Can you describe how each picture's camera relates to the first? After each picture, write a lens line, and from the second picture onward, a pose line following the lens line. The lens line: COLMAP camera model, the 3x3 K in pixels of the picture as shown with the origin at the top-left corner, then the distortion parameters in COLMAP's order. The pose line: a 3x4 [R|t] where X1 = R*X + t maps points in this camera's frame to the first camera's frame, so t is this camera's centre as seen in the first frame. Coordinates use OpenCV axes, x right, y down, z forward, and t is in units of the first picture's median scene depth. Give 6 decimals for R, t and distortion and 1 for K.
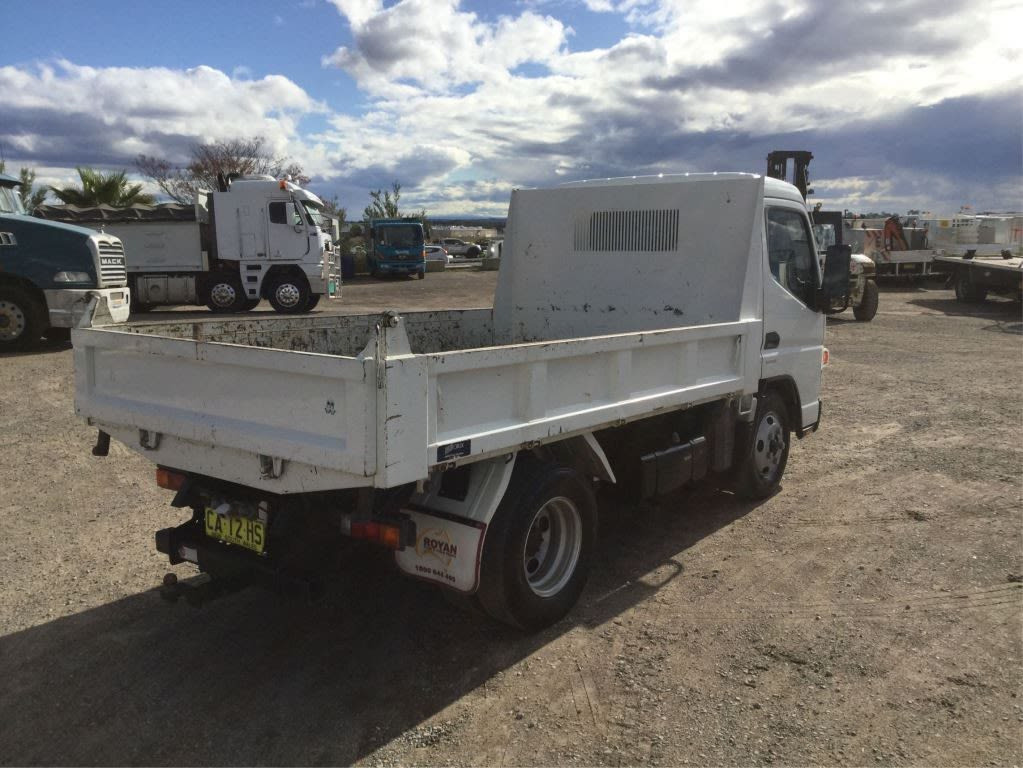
lens RADIAL K [[932.6, 0, 515.1], [0, 932.6, 390.5], [0, 0, 1]] dist [0.045292, 0.000000]
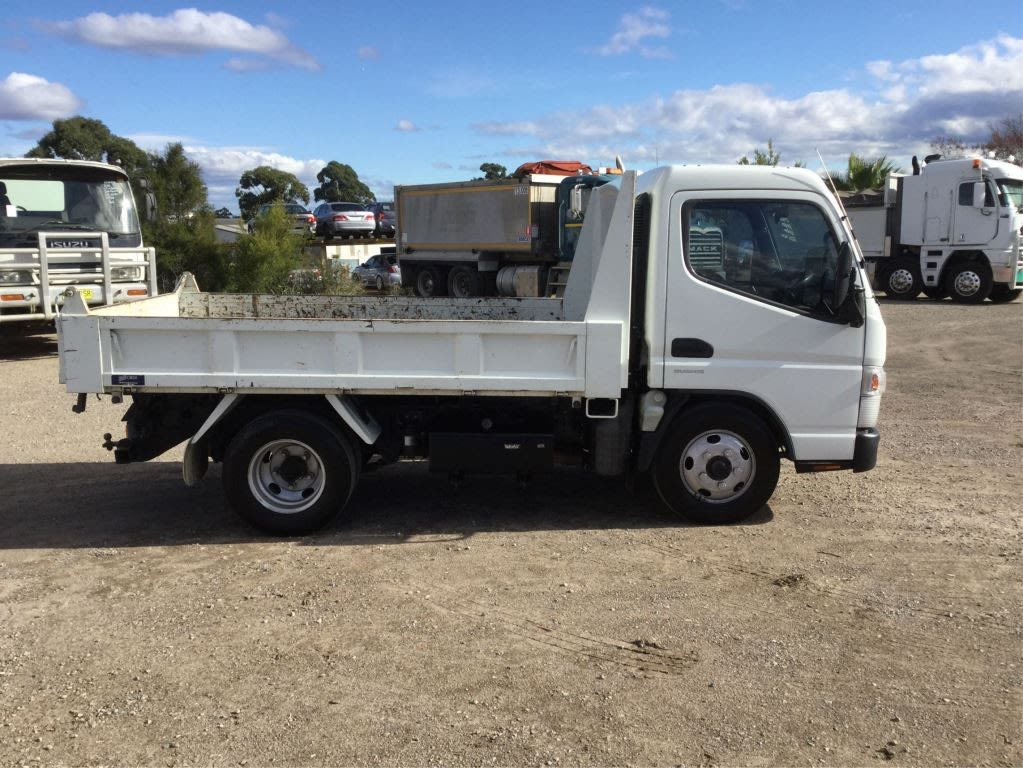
lens RADIAL K [[932.6, 0, 516.1], [0, 932.6, 383.1], [0, 0, 1]] dist [0.045292, 0.000000]
pose [[0.611357, 0.121869, -0.781915, 0.228833], [-0.112818, 0.991400, 0.066310, -0.015768], [0.783272, 0.047675, 0.619849, 0.078914]]
